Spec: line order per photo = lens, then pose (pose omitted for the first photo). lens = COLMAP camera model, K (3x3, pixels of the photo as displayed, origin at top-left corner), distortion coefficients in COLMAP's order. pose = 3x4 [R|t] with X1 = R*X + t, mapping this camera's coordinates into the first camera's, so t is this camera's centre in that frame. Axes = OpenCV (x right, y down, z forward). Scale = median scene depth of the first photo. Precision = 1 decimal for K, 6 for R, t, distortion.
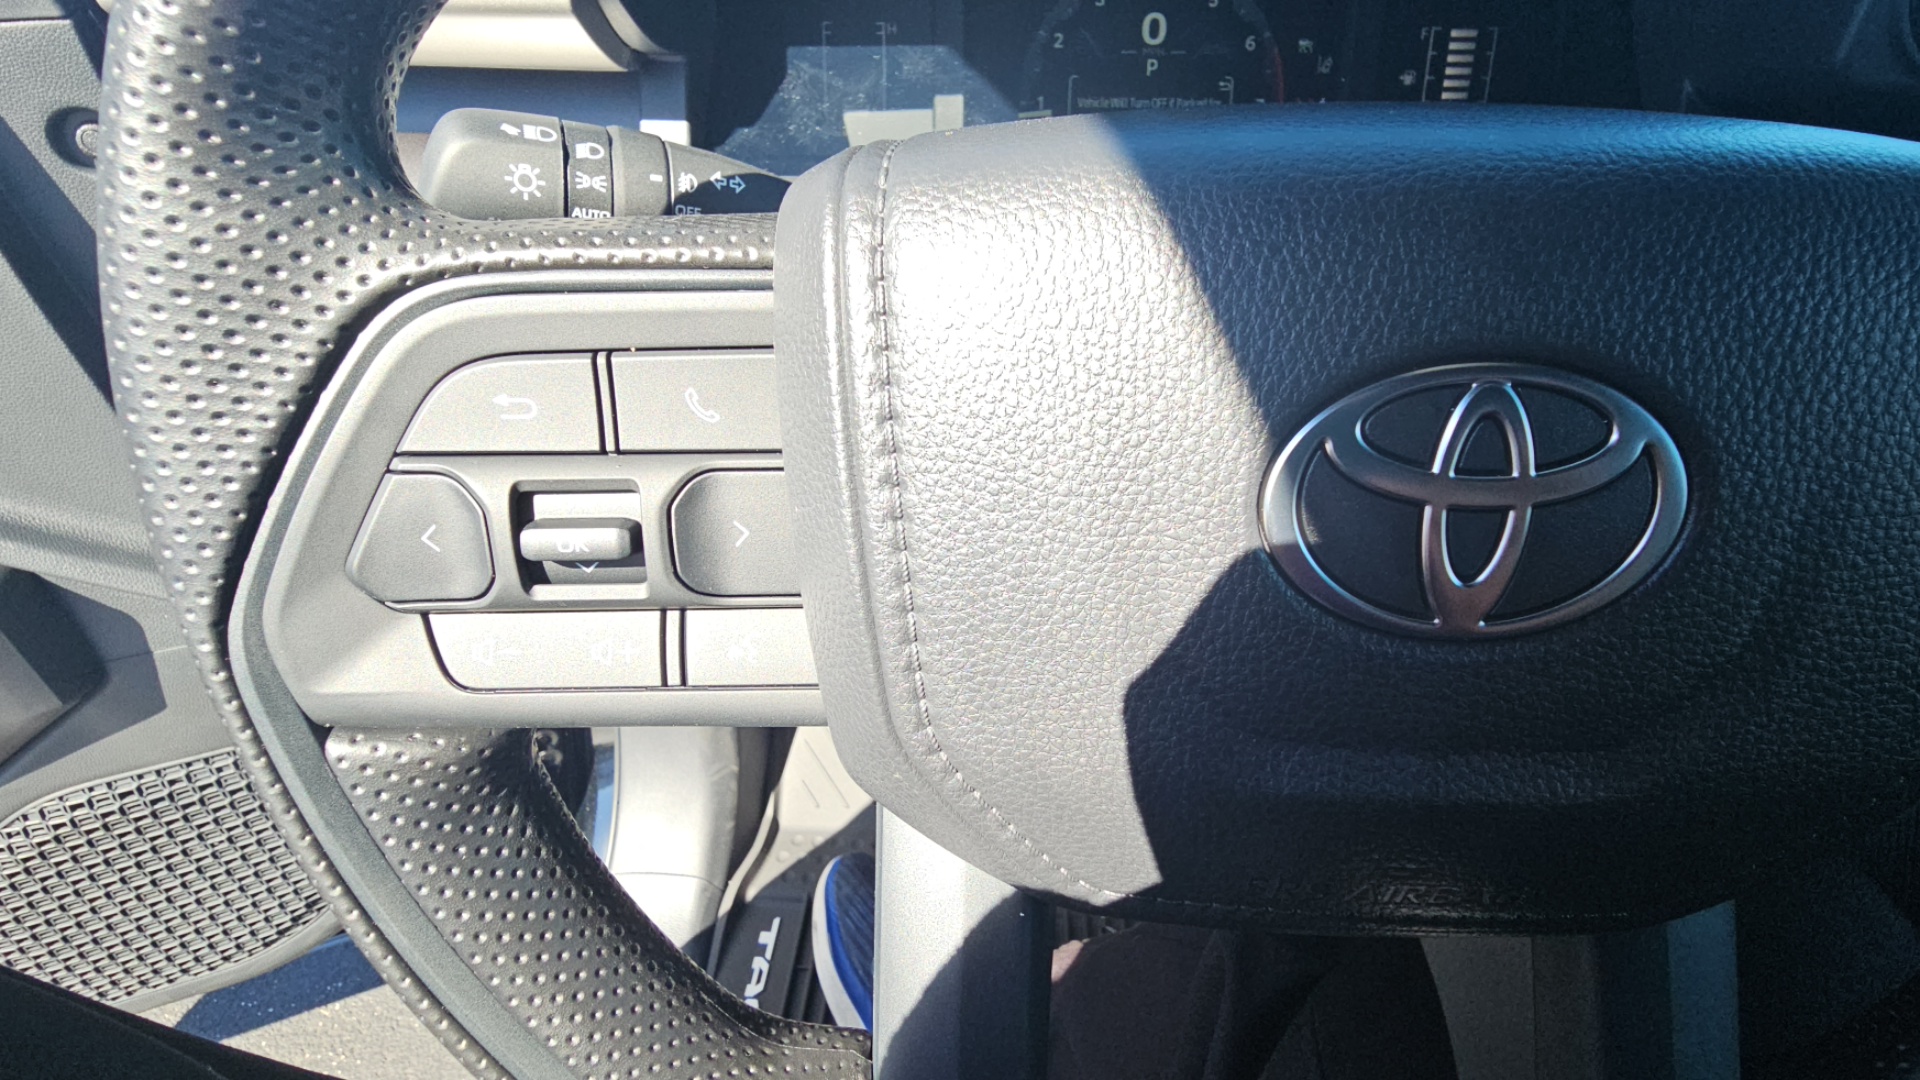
lens RADIAL K [[861.2, 0, 981.9], [0, 861.2, 543.6], [0, 0, 1]] dist [0.008988, -0.007987]
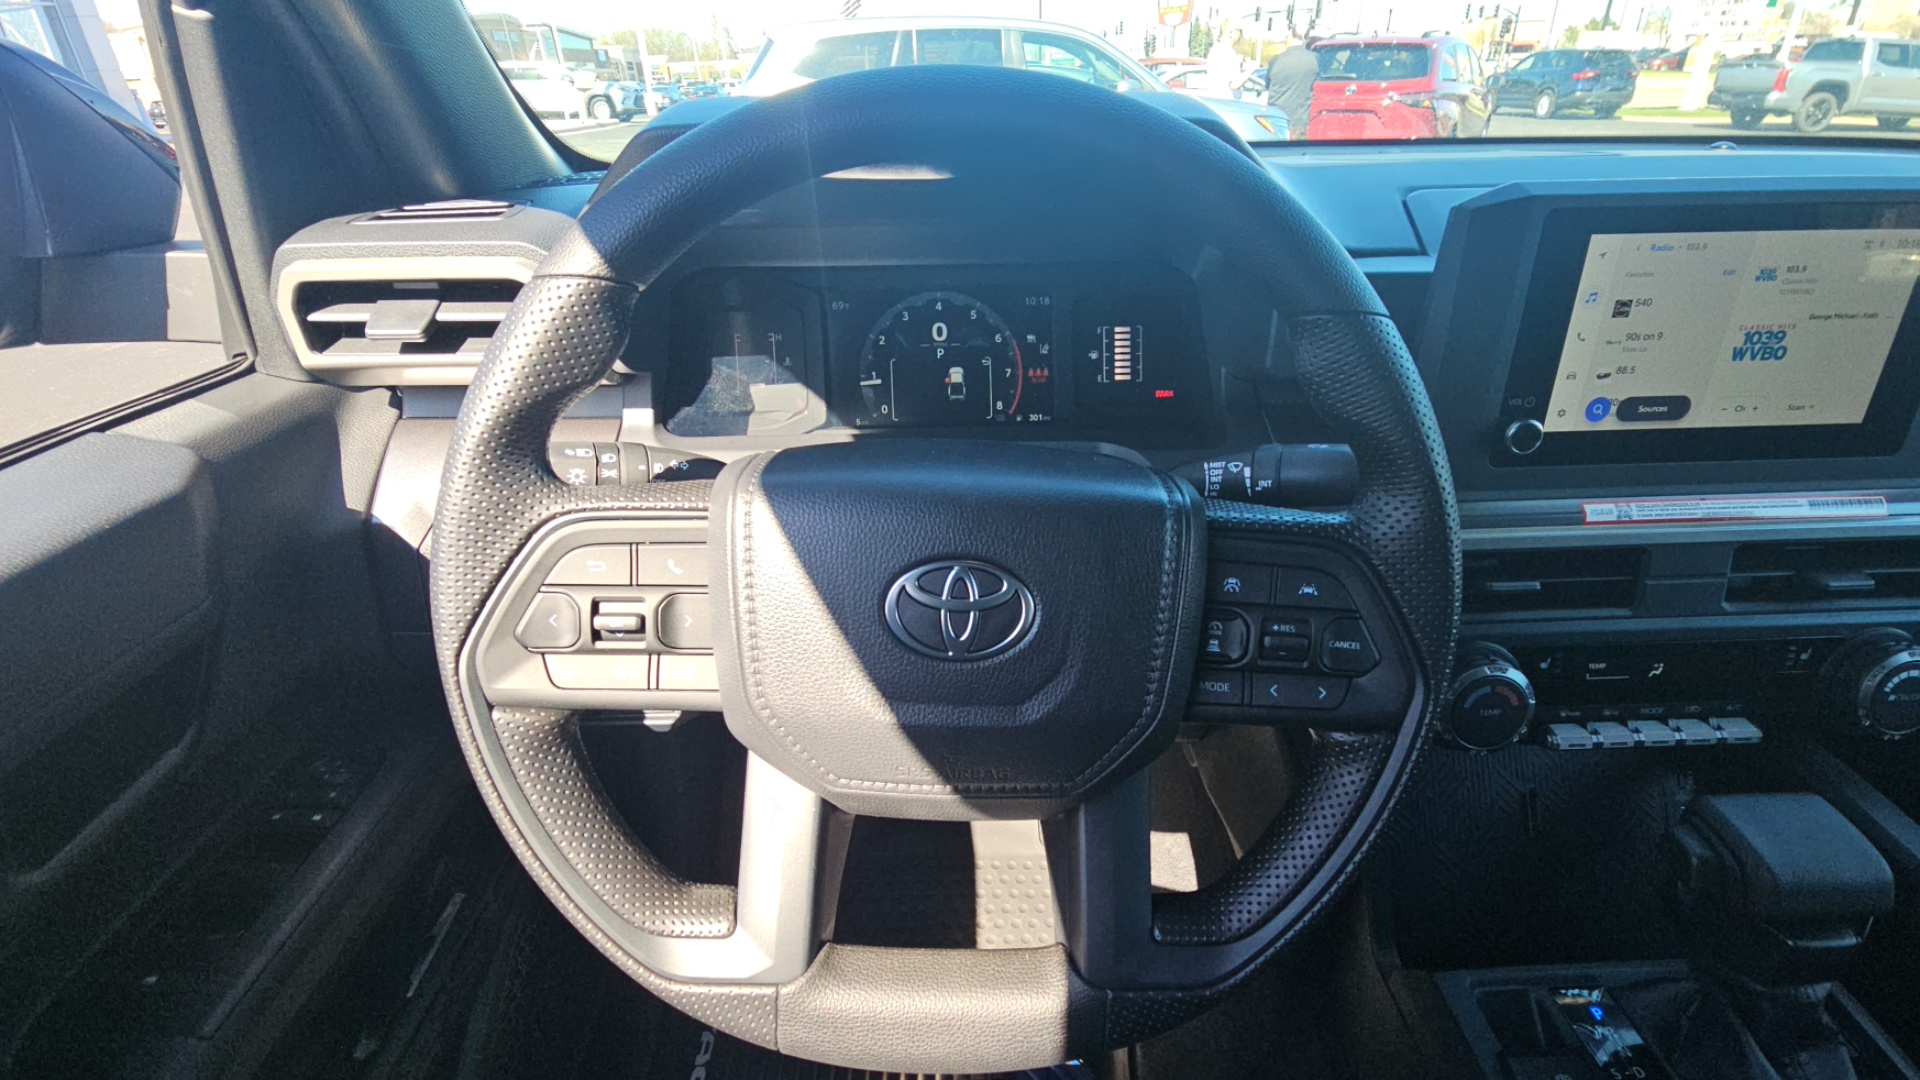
lens RADIAL K [[861.2, 0, 981.9], [0, 861.2, 543.6], [0, 0, 1]] dist [0.008988, -0.007987]
pose [[0.996358, -0.053017, 0.066785, 0.160675], [0.062506, 0.986843, -0.149112, 0.056522], [-0.058001, 0.152743, 0.986562, -0.609694]]
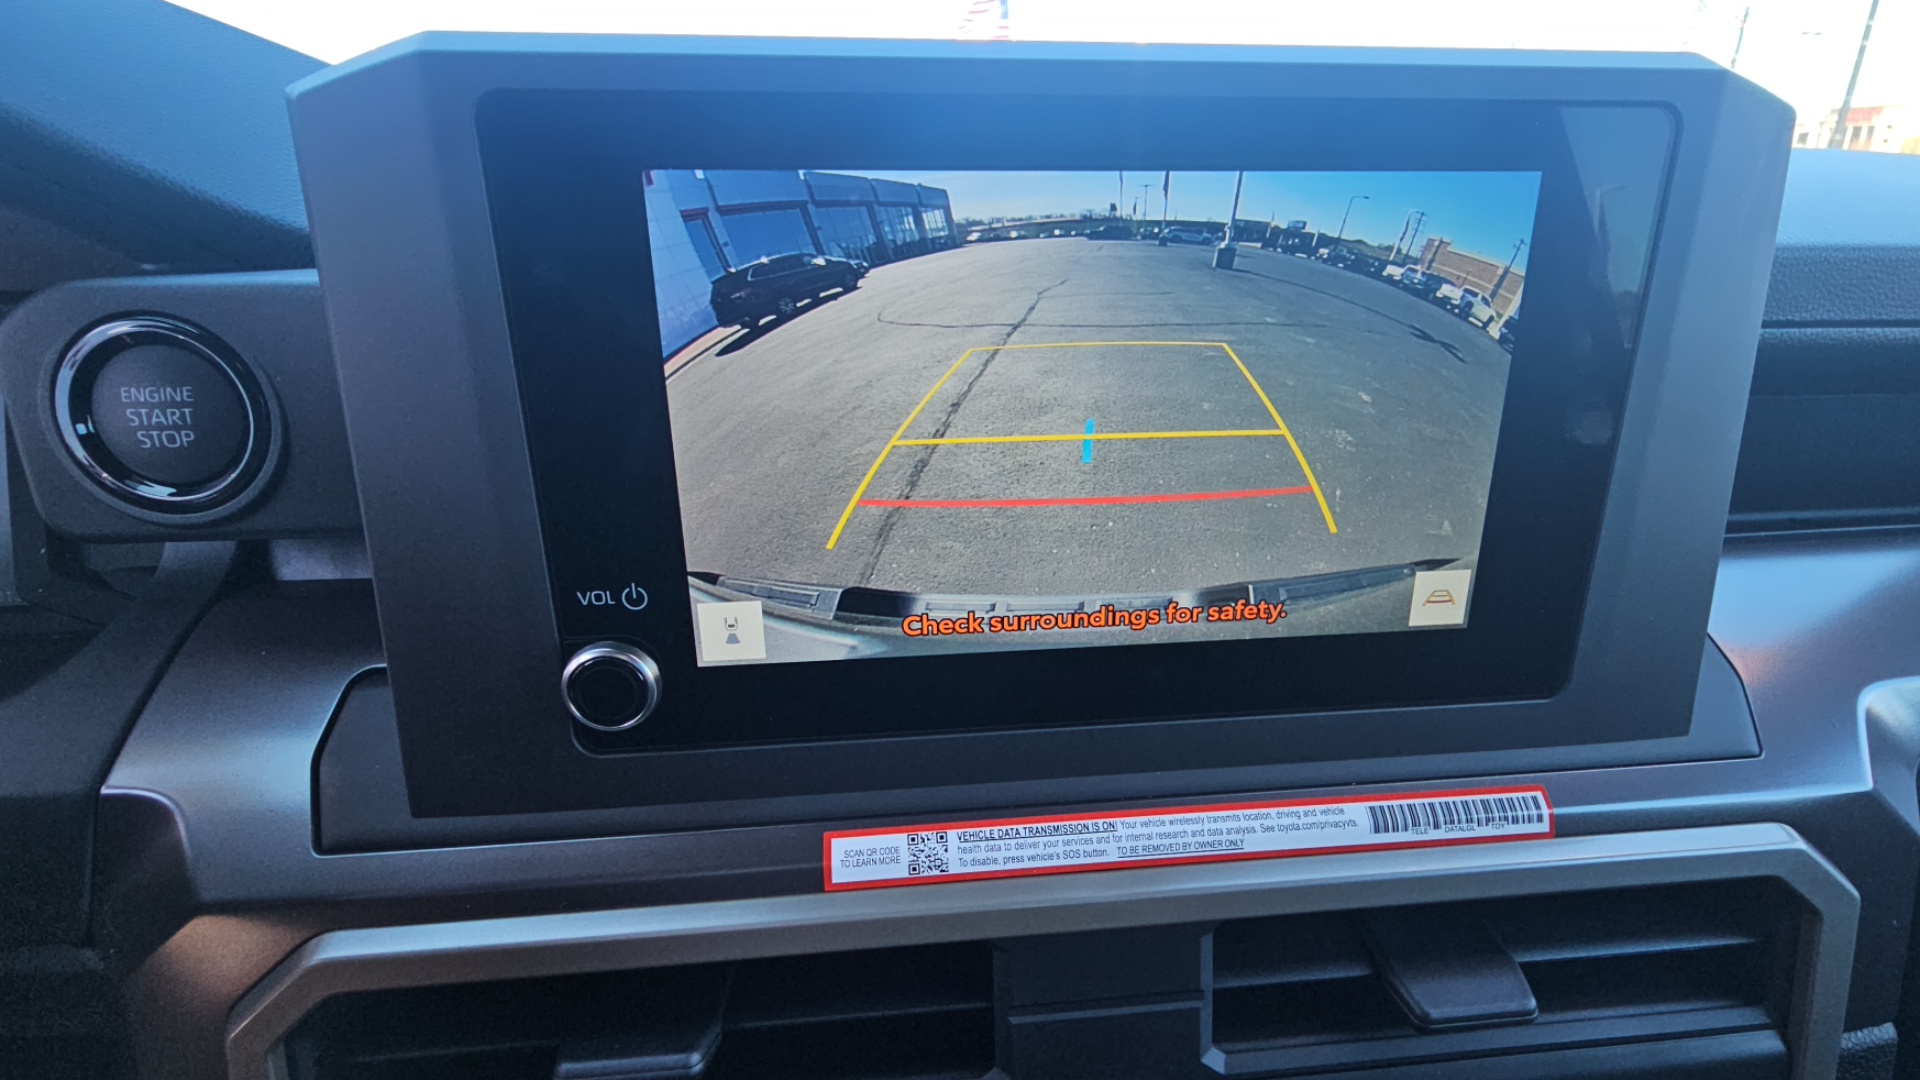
lens RADIAL K [[861.2, 0, 981.9], [0, 861.2, 543.6], [0, 0, 1]] dist [0.008988, -0.007987]
pose [[0.988878, -0.054383, 0.138428, 1.307553], [0.089636, 0.960641, -0.262933, -0.192196], [-0.118680, 0.272416, 0.954832, 0.122656]]
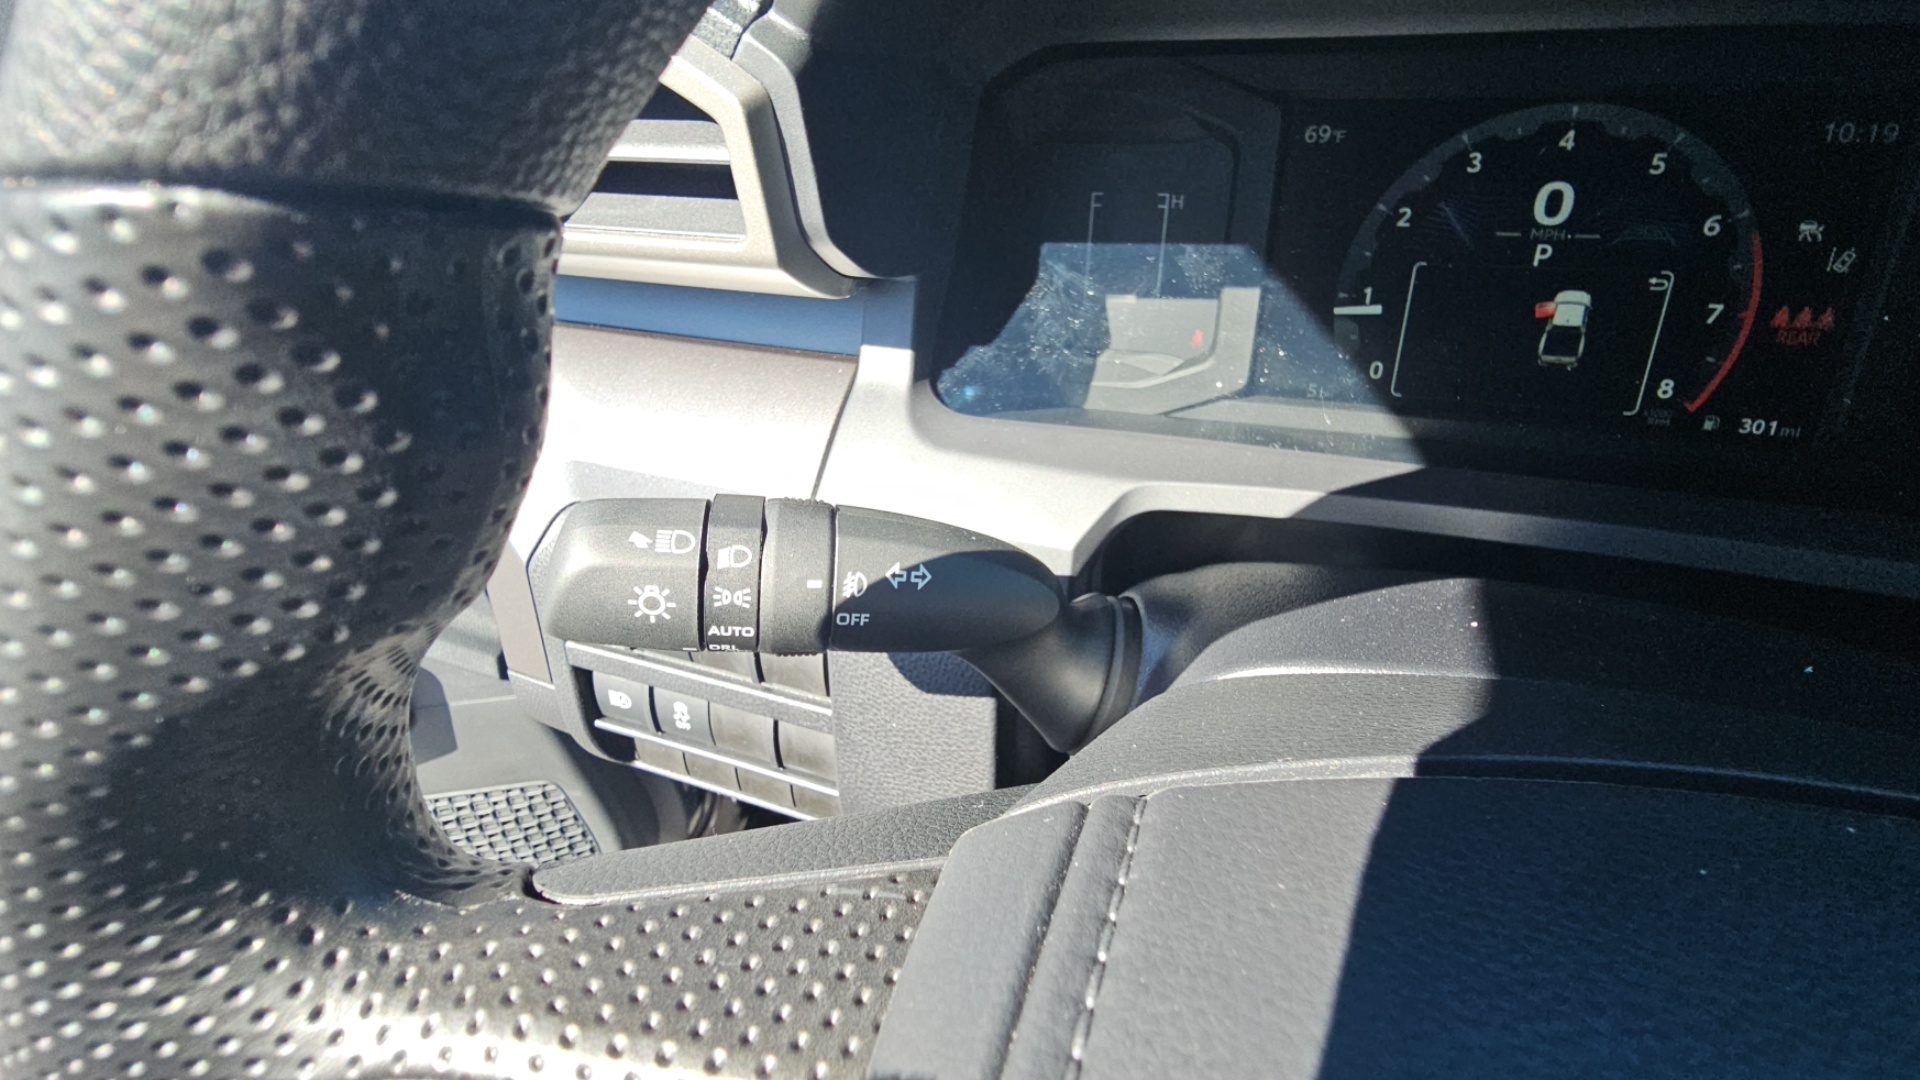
lens RADIAL K [[864.1, 0, 983.5], [0, 864.1, 543.4], [0, 0, 1]] dist [0.009674, -0.008520]
pose [[0.953071, 0.112801, -0.280946, -0.016246], [-0.106093, 0.993590, 0.039025, -0.321399], [0.283548, -0.007387, 0.958930, 0.198726]]
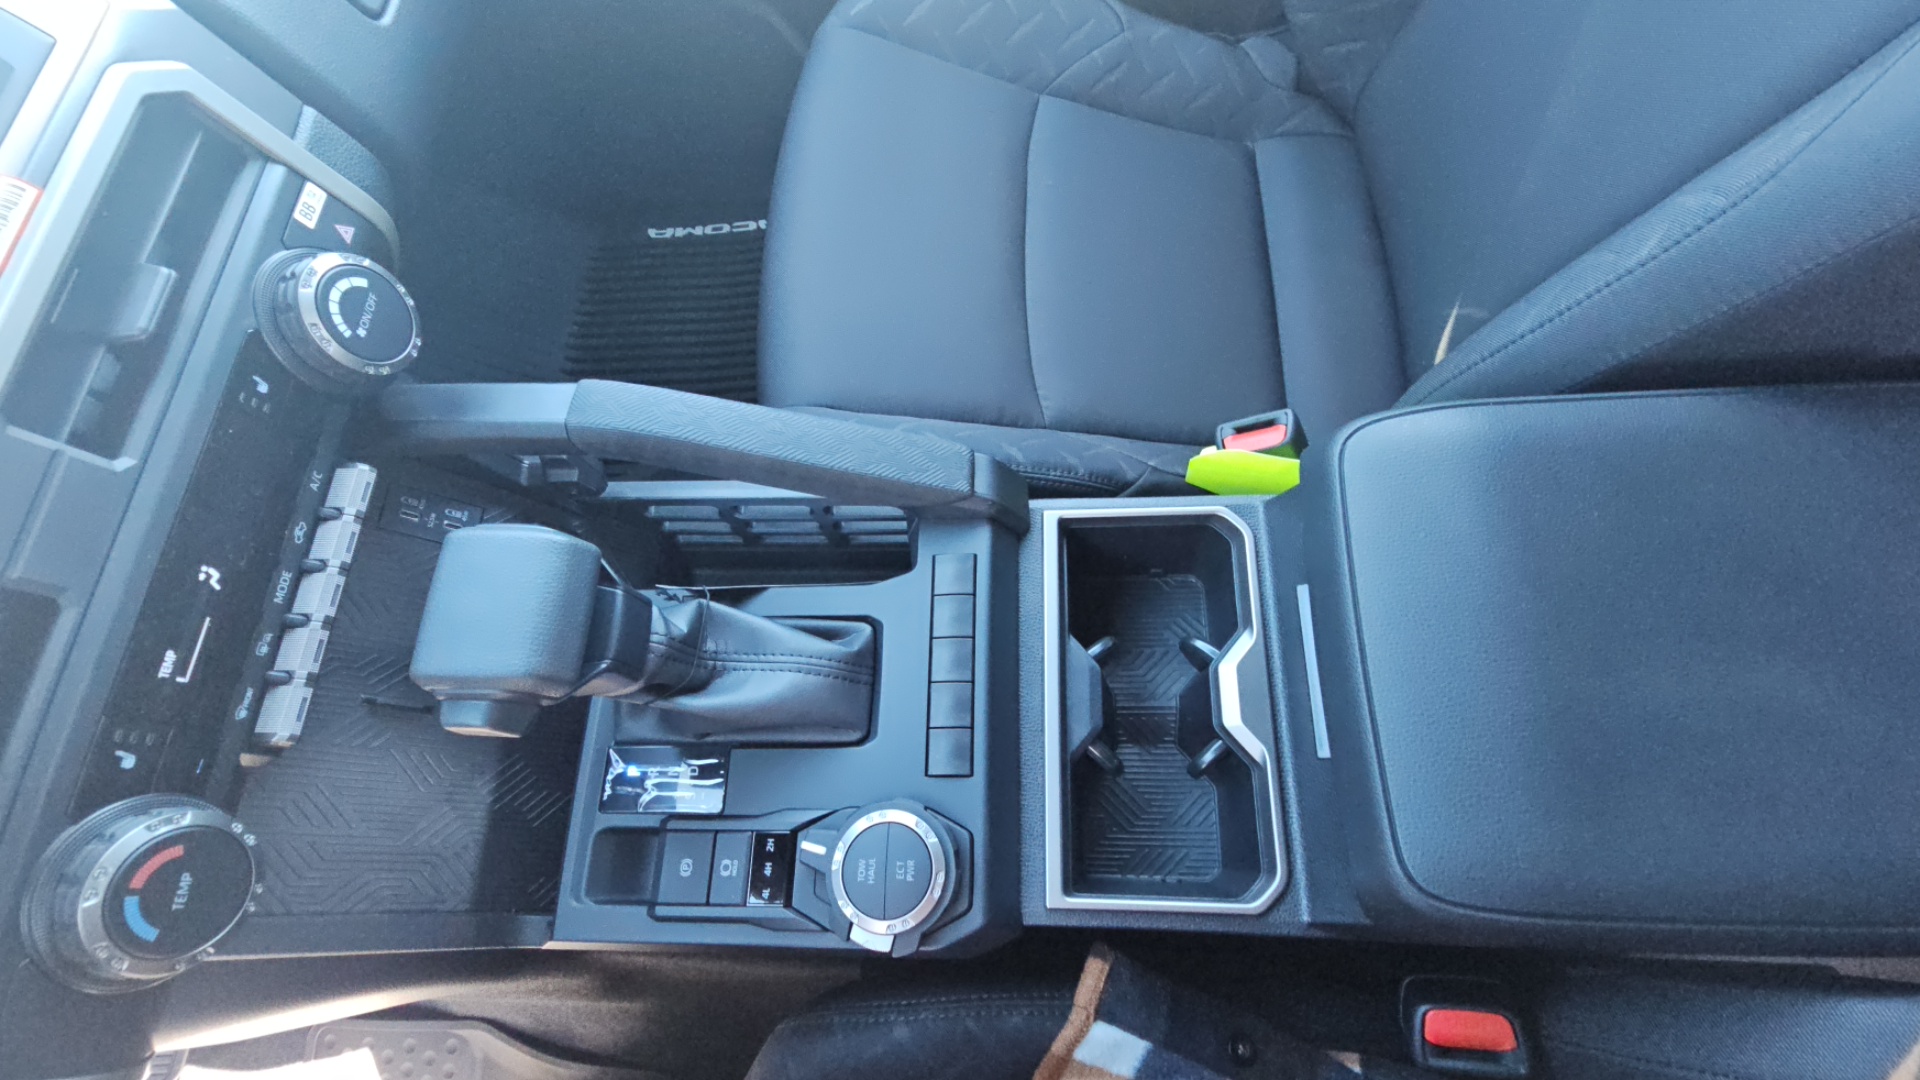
lens RADIAL K [[857.5, 0, 983.4], [0, 857.5, 544.0], [0, 0, 1]] dist [0.004464, -0.004402]
pose [[-0.030531, -0.932903, 0.358830, 1.083310], [0.687418, 0.241019, 0.685103, 0.045642], [-0.725620, 0.267583, 0.633936, -0.478476]]
